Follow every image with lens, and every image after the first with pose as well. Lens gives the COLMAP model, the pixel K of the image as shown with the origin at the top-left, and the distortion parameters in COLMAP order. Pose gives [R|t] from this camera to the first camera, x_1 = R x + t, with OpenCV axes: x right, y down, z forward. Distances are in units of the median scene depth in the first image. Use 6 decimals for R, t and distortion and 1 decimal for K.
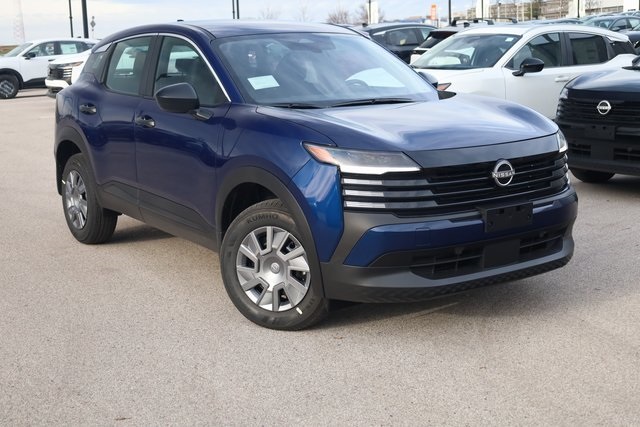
lens RADIAL K [[918.1, 0, 320.0], [0, 918.1, 213.5], [0, 0, 1]] dist [0.005056, 0.013776]
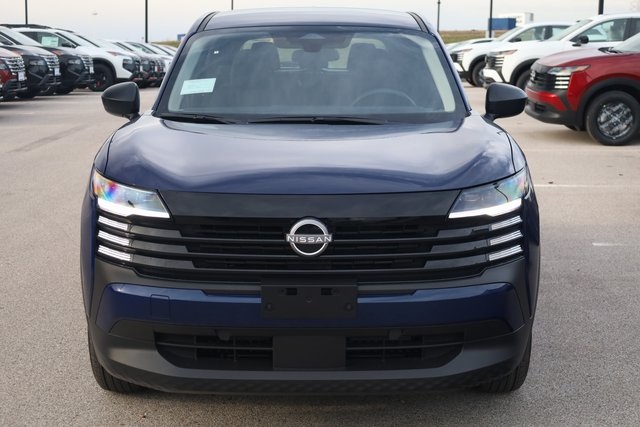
lens RADIAL K [[996.2, 0, 320.0], [0, 996.2, 213.5], [0, 0, 1]] dist [0.024136, 0.063022]
pose [[0.804542, 0.125121, -0.580566, 0.640095], [-0.123529, 0.991431, 0.042483, -0.094751], [0.580907, 0.037538, 0.813104, 0.396899]]
